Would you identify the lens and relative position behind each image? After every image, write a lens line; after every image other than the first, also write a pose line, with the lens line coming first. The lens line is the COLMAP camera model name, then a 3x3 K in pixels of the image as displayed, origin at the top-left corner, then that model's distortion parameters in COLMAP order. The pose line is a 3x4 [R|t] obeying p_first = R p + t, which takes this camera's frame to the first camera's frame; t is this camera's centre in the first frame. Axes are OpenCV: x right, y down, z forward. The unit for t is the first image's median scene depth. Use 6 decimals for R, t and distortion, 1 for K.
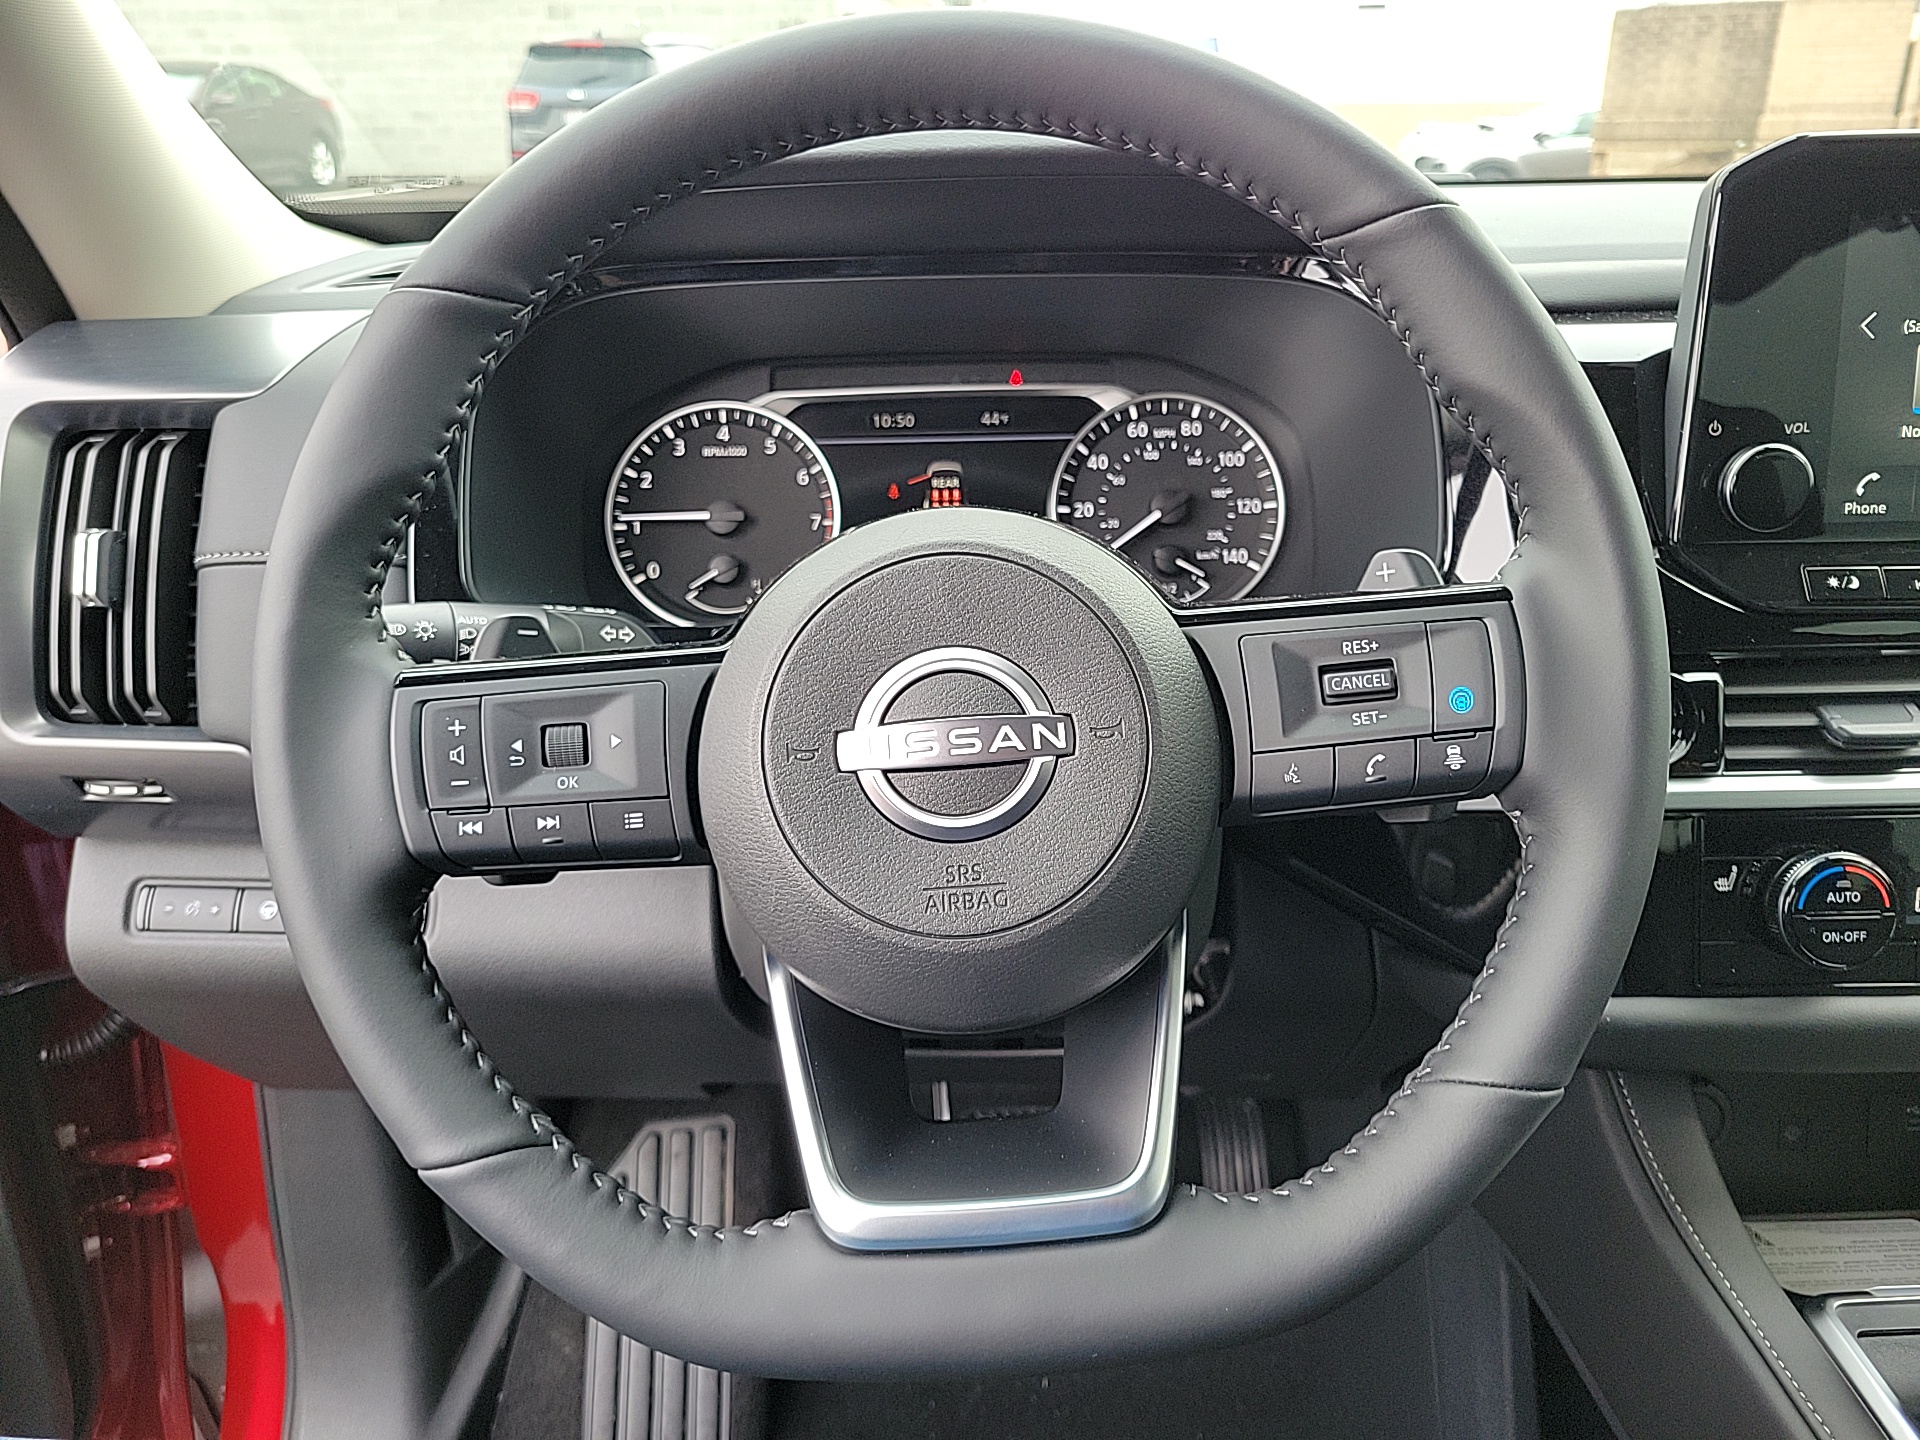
lens RADIAL K [[1467.2, 0, 955.9], [0, 1467.2, 714.3], [0, 0, 1]] dist [0.020957, -0.004820]
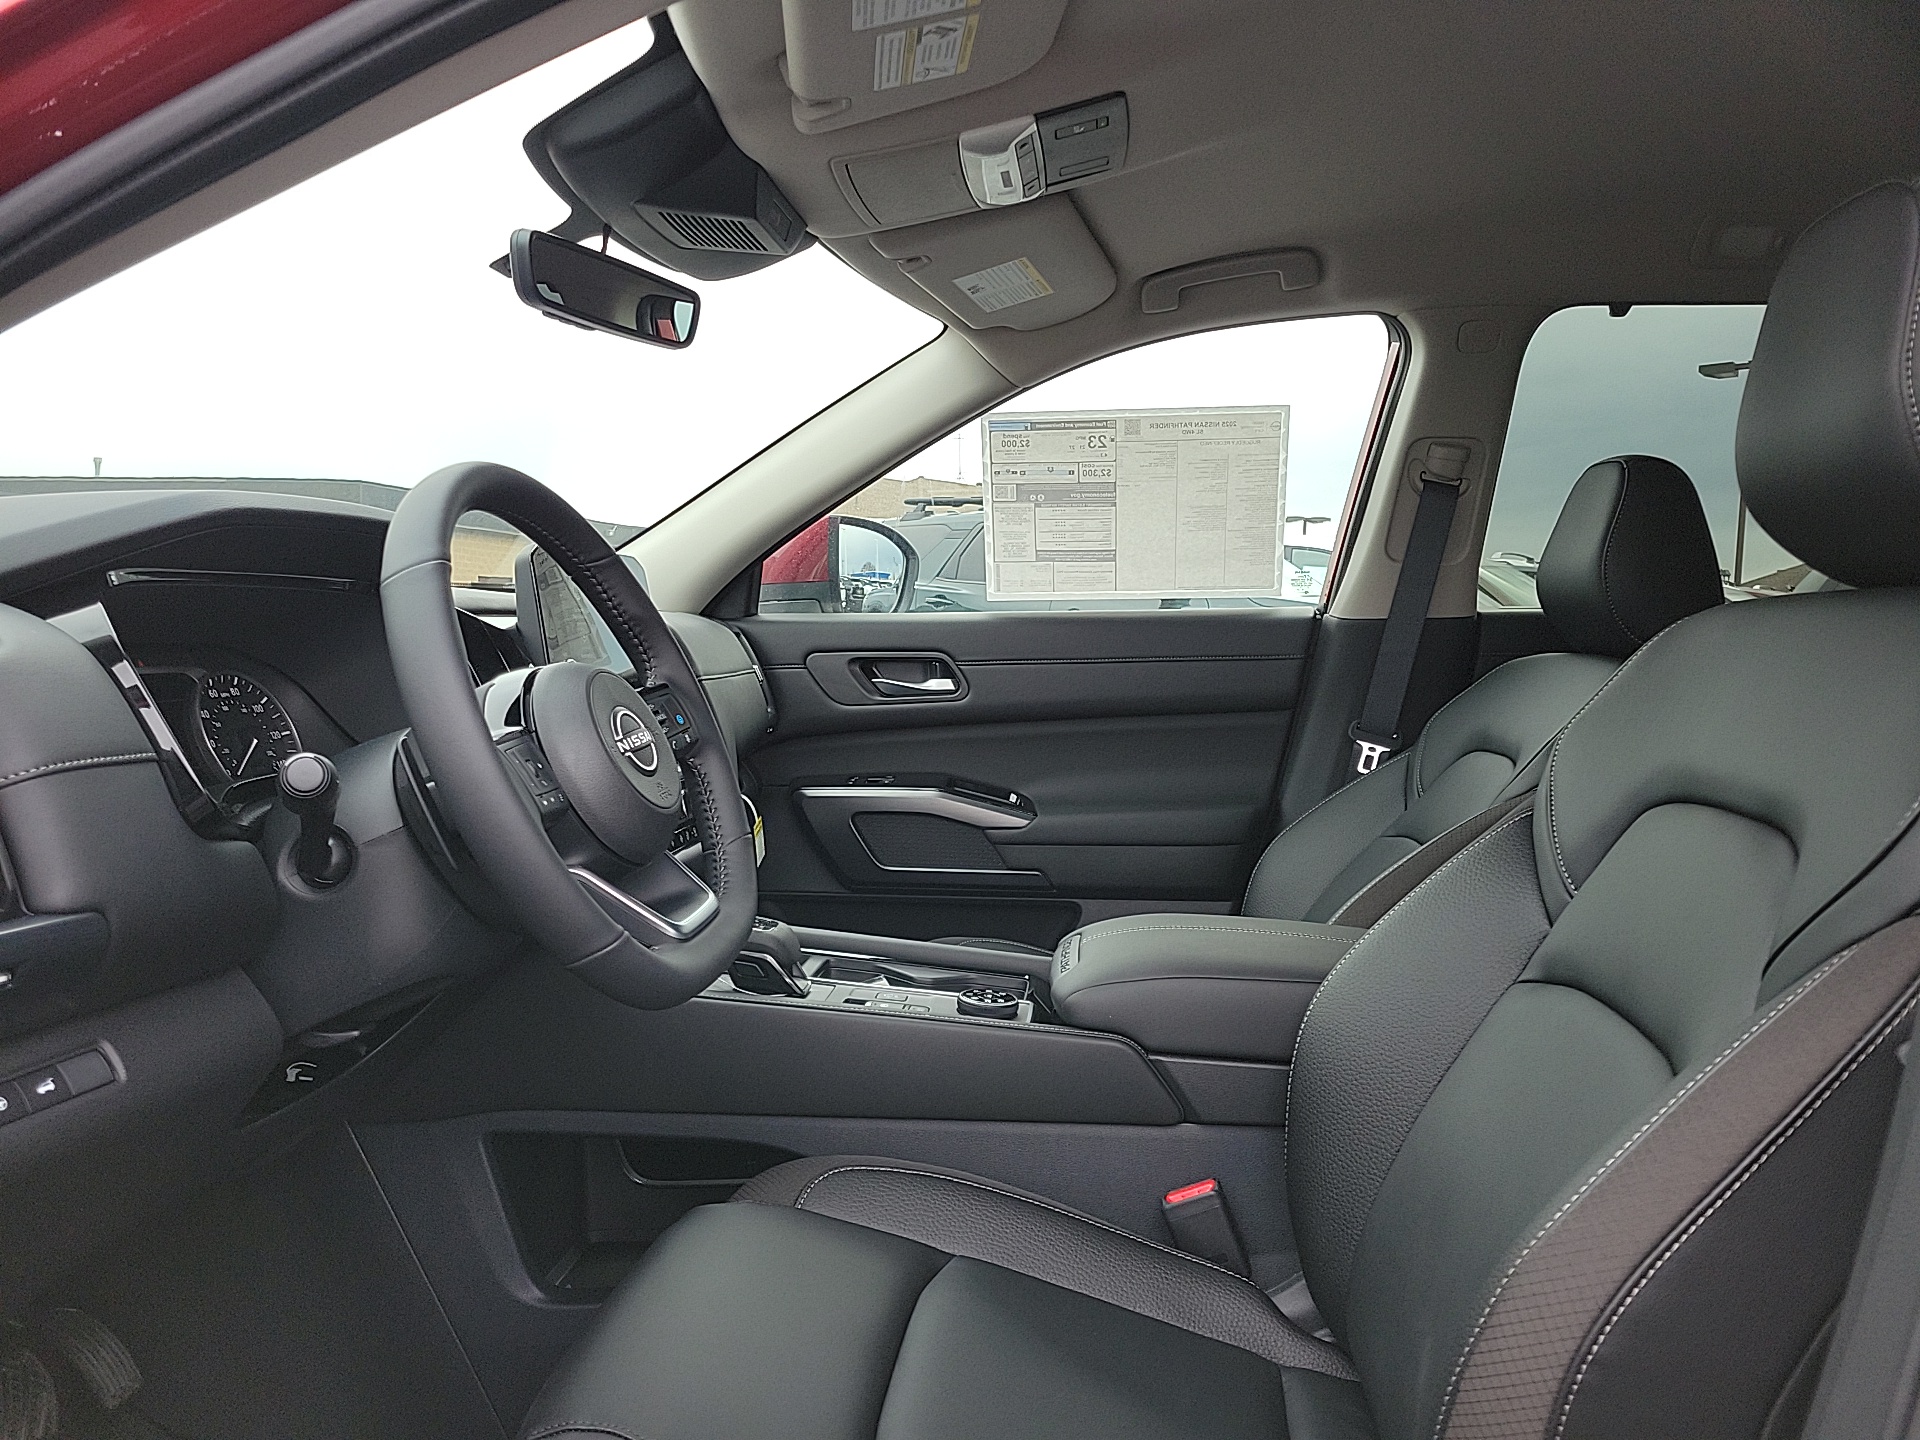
lens RADIAL K [[1429.4, 0, 965.8], [0, 1429.4, 713.8], [0, 0, 1]] dist [0.049753, -0.007688]
pose [[0.120839, -0.047740, 0.991524, -1.777712], [0.333825, 0.942623, 0.004702, 0.114705], [-0.934858, 0.330427, 0.129842, 0.098435]]
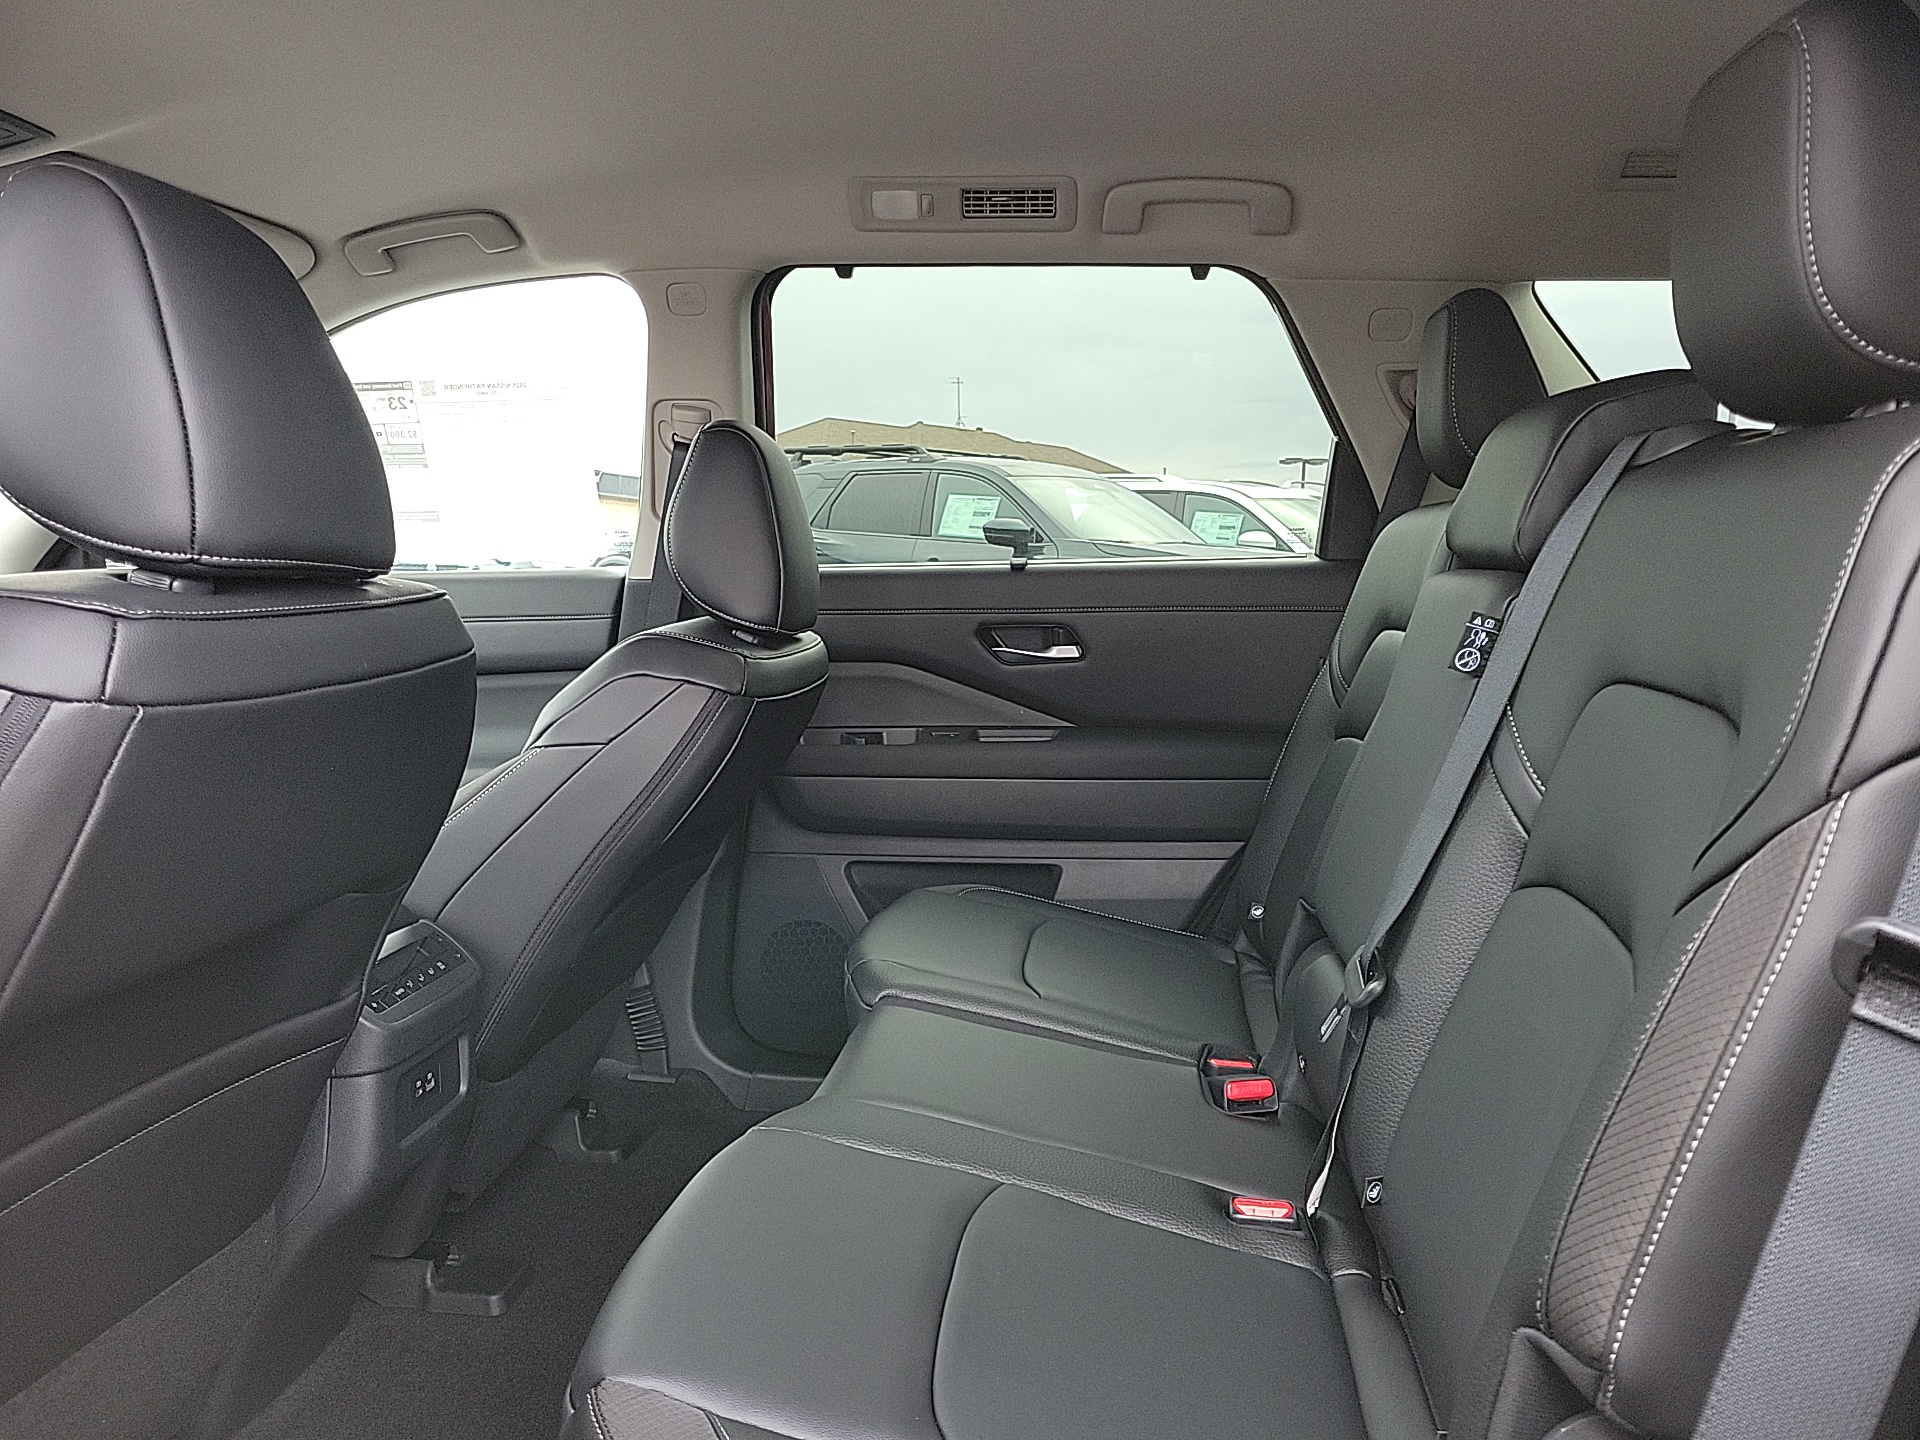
lens RADIAL K [[1443.1, 0, 957.7], [0, 1443.1, 704.4], [0, 0, 1]] dist [0.049970, -0.006143]
pose [[0.140869, -0.078014, 0.986950, -1.606542], [0.342475, 0.939185, 0.025356, 0.775470], [-0.928906, 0.334434, 0.159020, -1.825232]]
